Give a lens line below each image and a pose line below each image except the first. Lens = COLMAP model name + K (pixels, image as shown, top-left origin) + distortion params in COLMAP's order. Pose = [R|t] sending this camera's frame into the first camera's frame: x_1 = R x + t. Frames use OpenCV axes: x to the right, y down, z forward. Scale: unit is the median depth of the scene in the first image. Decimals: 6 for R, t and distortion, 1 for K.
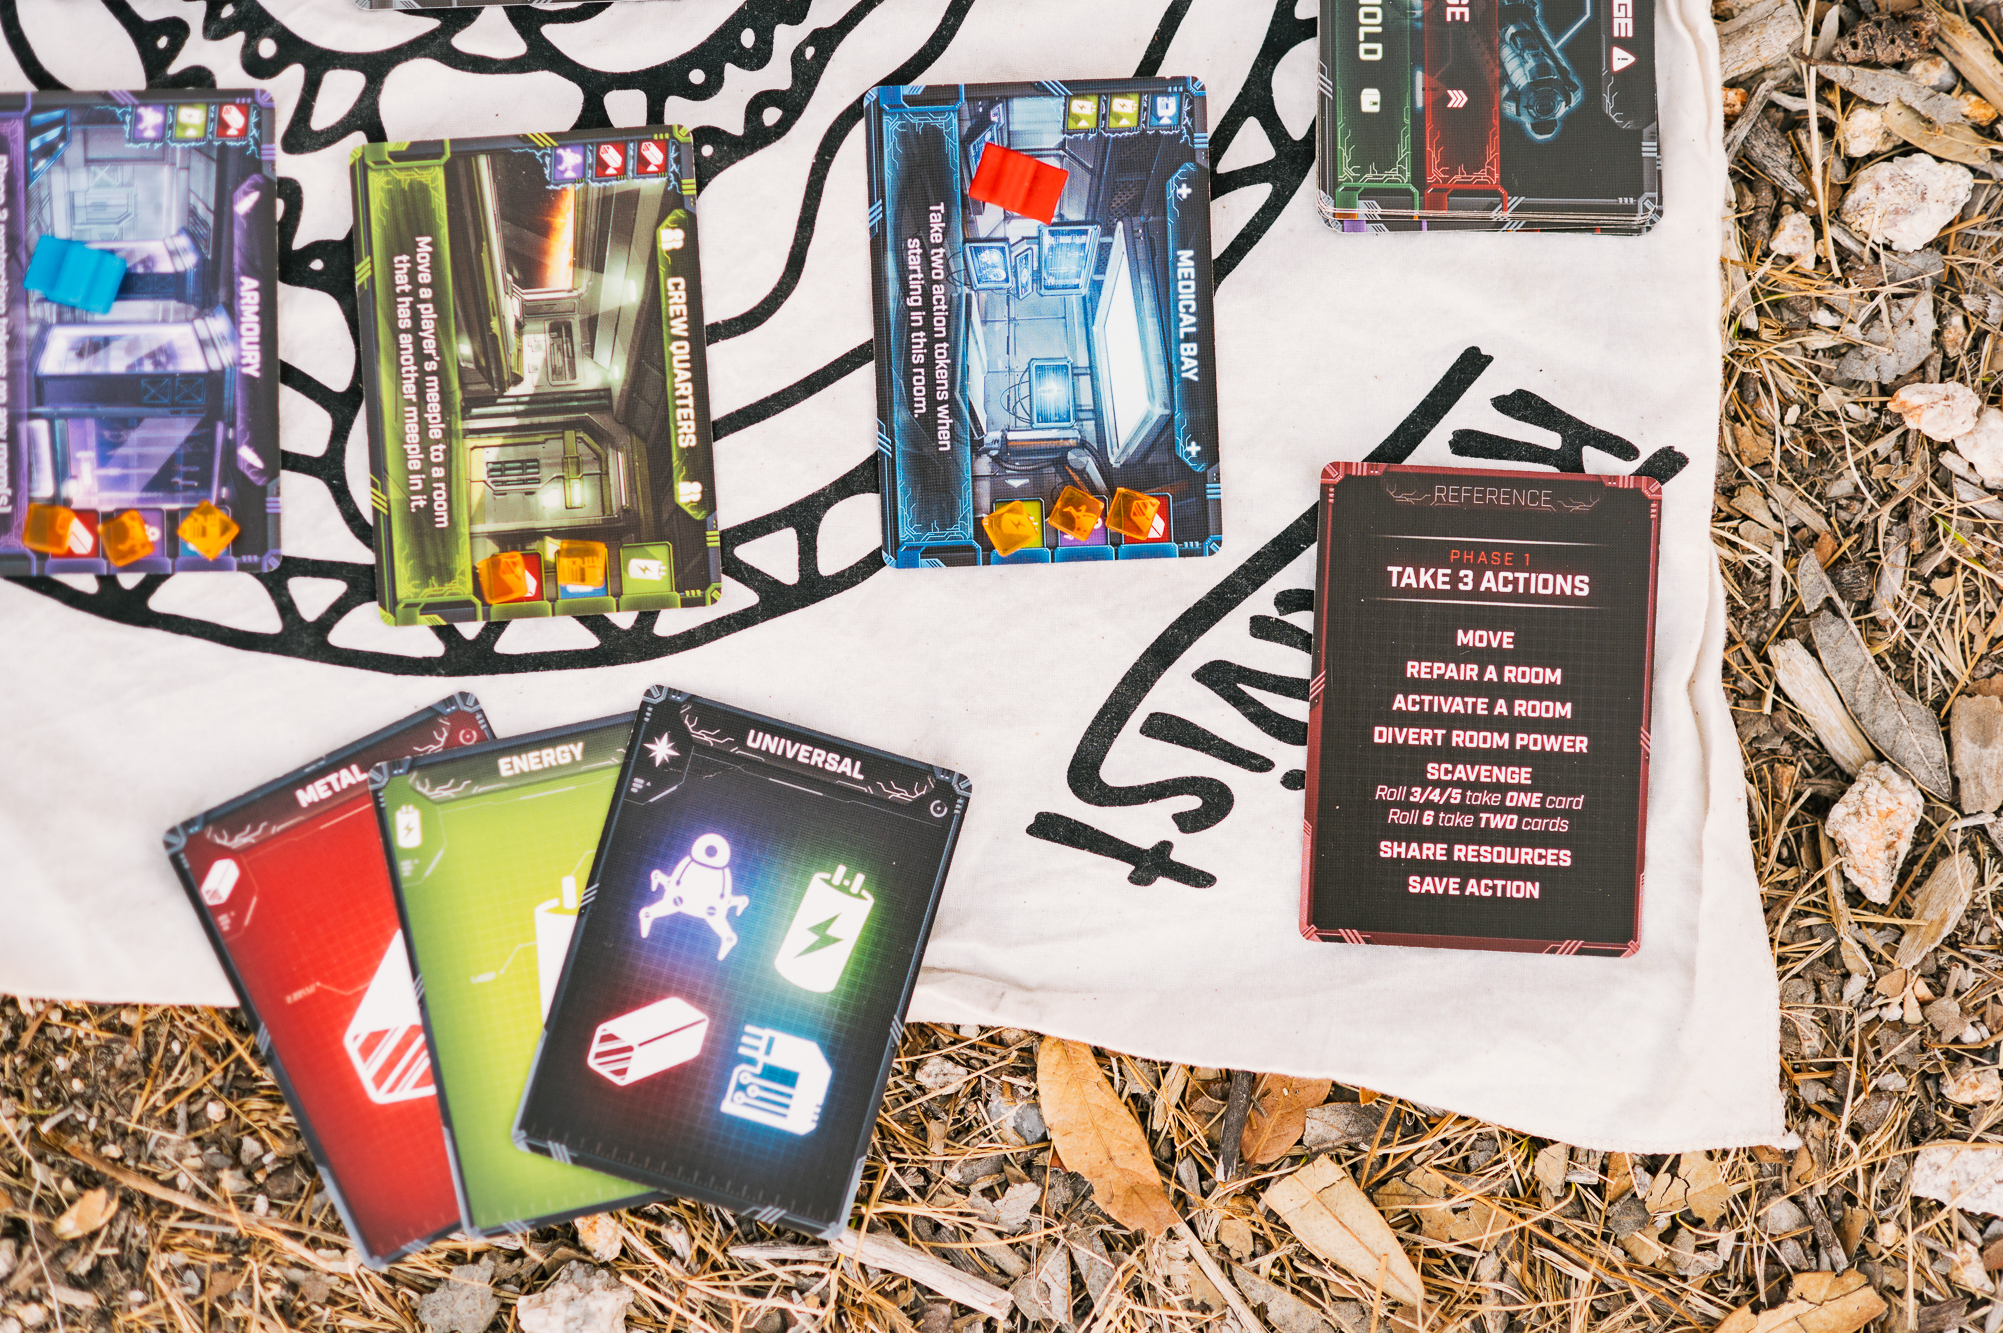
lens RADIAL K [[4787.1, 0, 1001.5], [0, 4787.1, 666.5], [0, 0, 1]] dist [-0.014623, -0.899713]
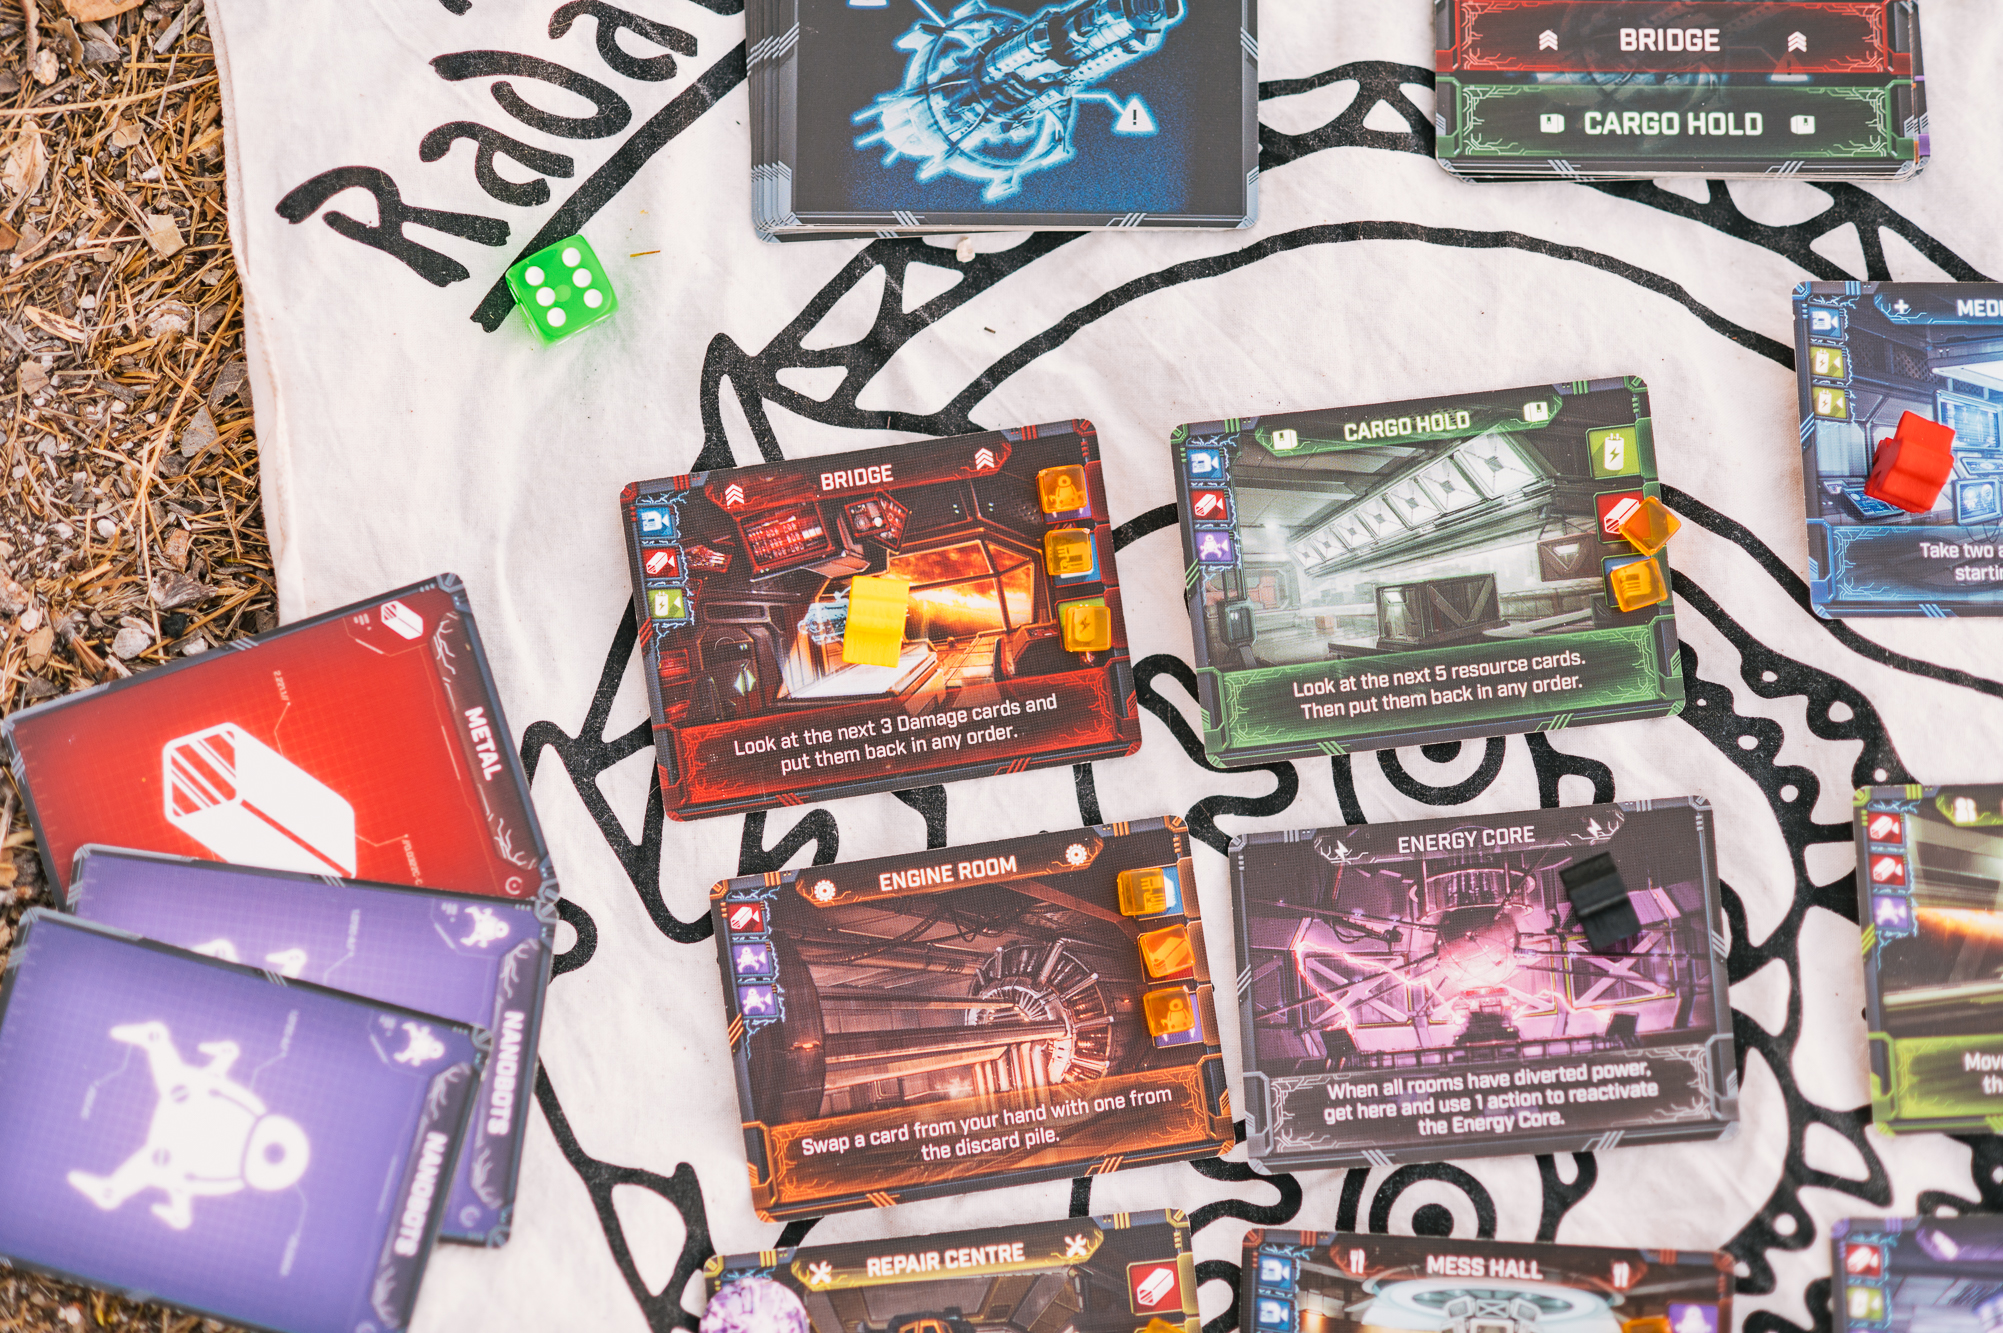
lens RADIAL K [[4787.1, 0, 1001.5], [0, 4787.1, 666.5], [0, 0, 1]] dist [-0.014623, -0.899713]
pose [[0.006442, -0.991327, 0.131258, -0.169696], [0.996409, 0.017446, 0.082858, -0.370477], [-0.084429, 0.130252, 0.987880, 0.039881]]
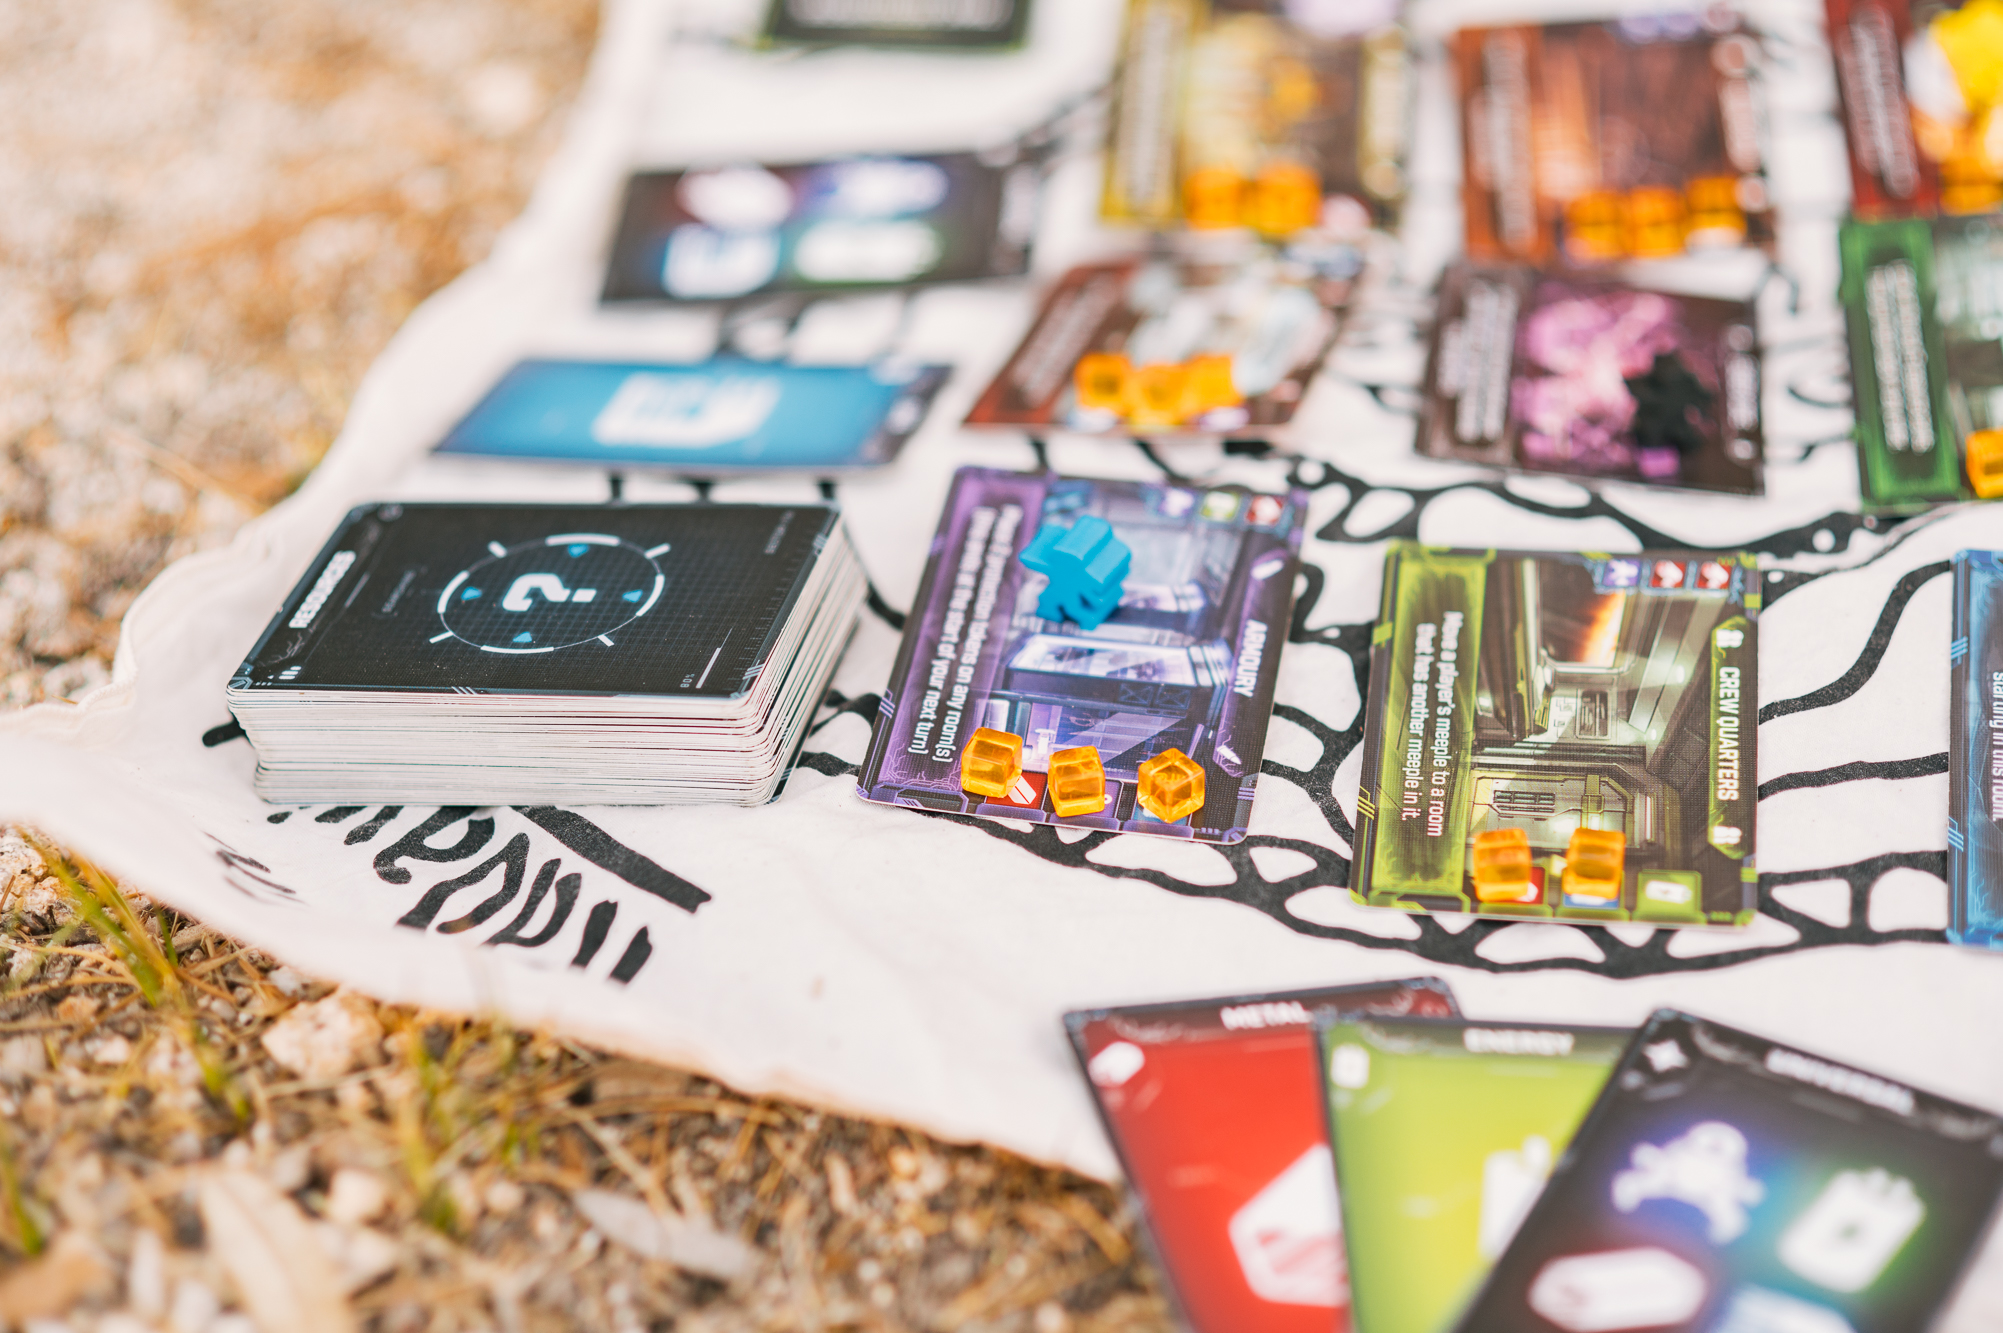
lens RADIAL K [[4787.1, 0, 1001.5], [0, 4787.1, 666.5], [0, 0, 1]] dist [-0.014623, -0.899713]
pose [[0.978864, 0.073410, -0.190881, -0.030853], [-0.190207, 0.669720, -0.717842, 0.583633], [0.075140, 0.738977, 0.669528, 0.393480]]
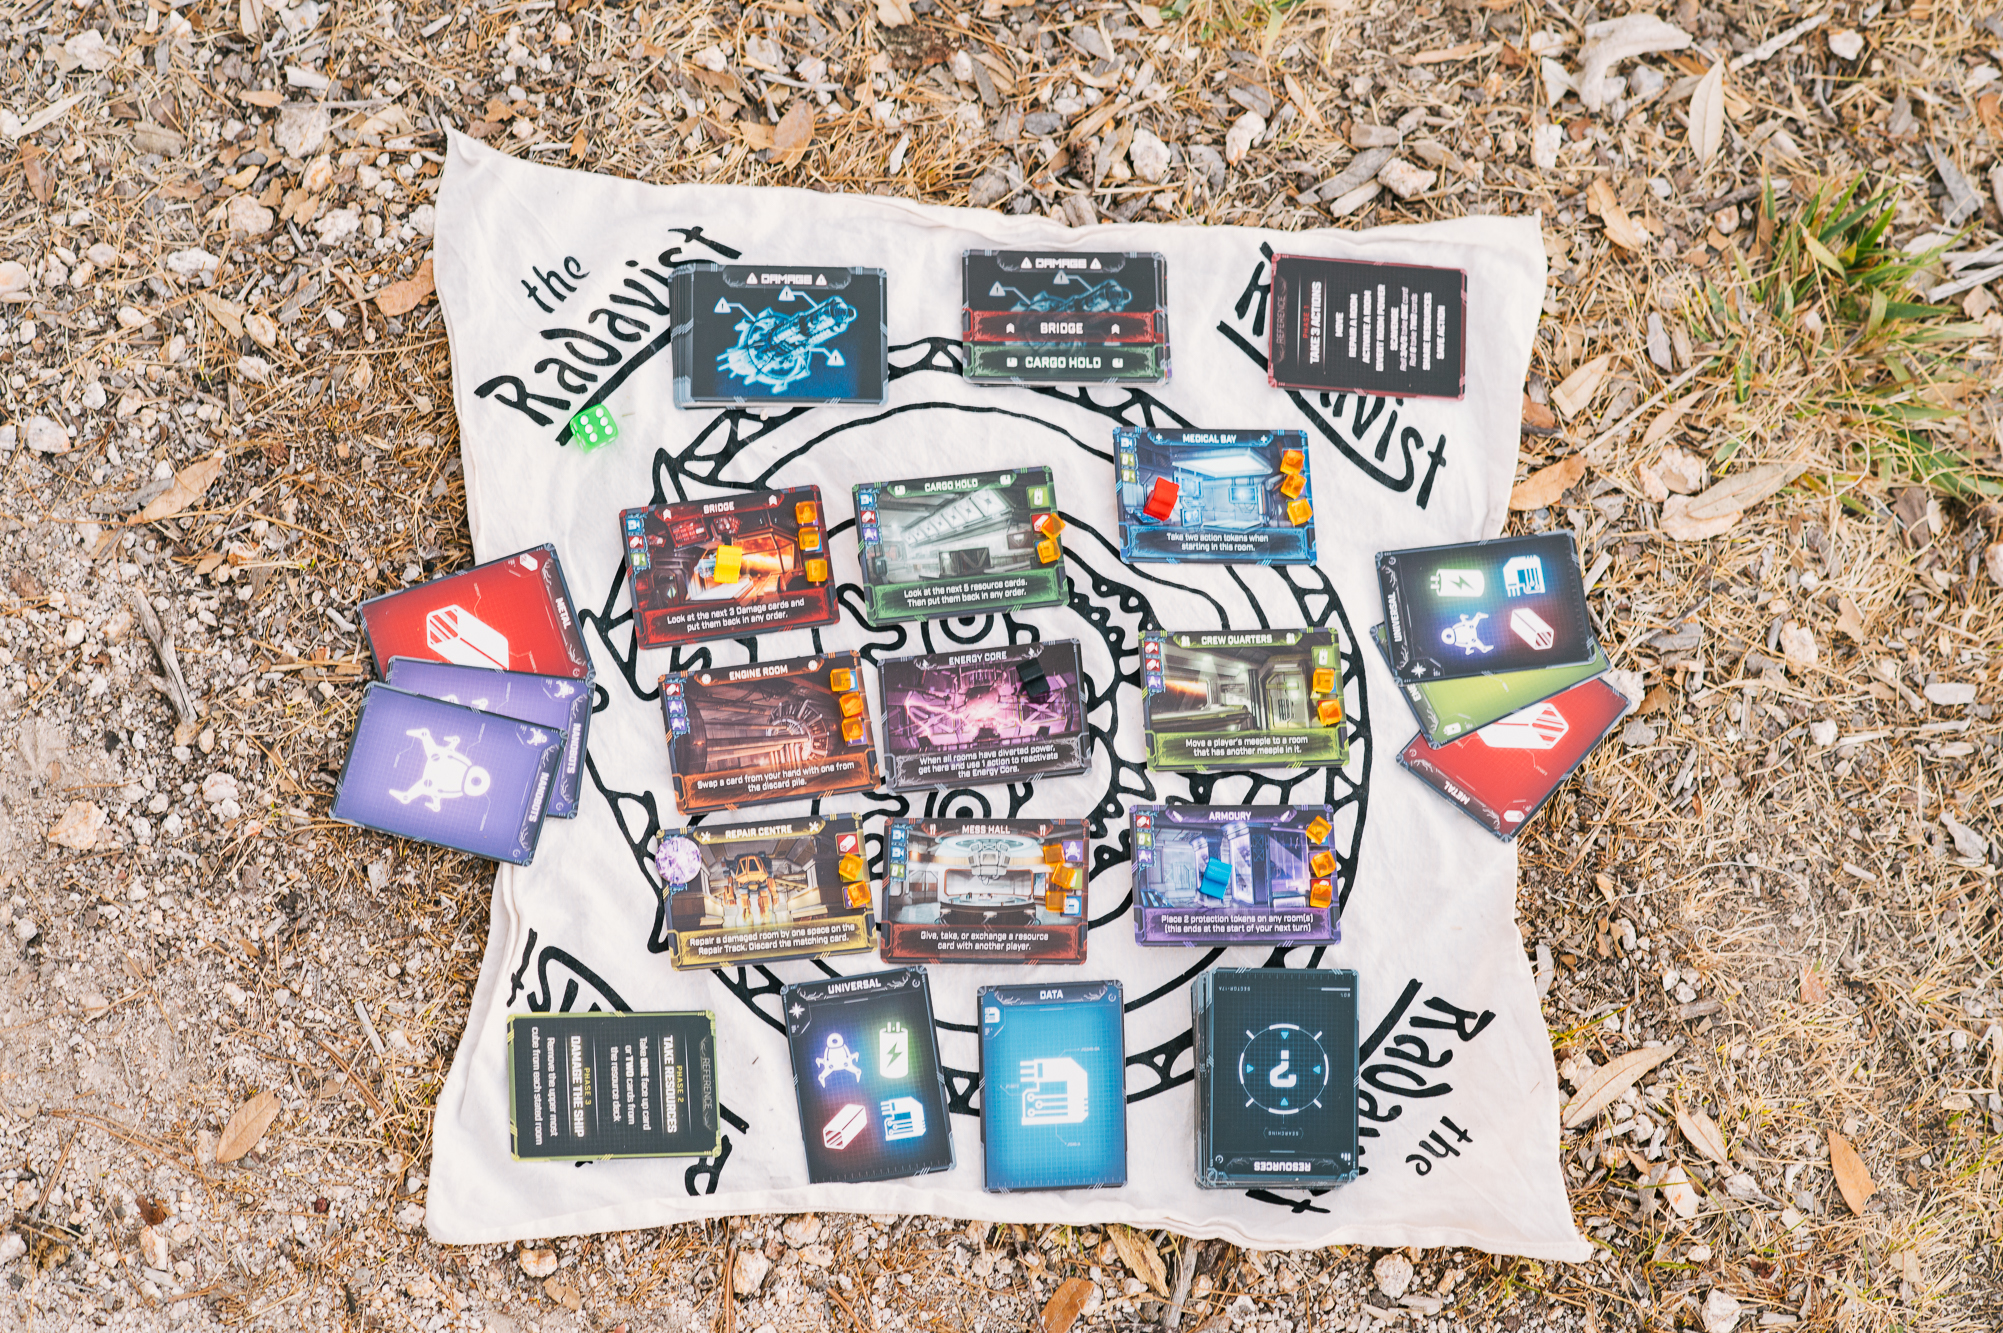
lens RADIAL K [[4787.1, 0, 1001.5], [0, 4787.1, 666.5], [0, 0, 1]] dist [-0.014623, -0.899713]
pose [[-0.013120, -0.966723, 0.255490, -0.681812], [0.987589, 0.027466, 0.154642, -0.544239], [-0.156514, 0.254348, 0.954364, -1.233377]]
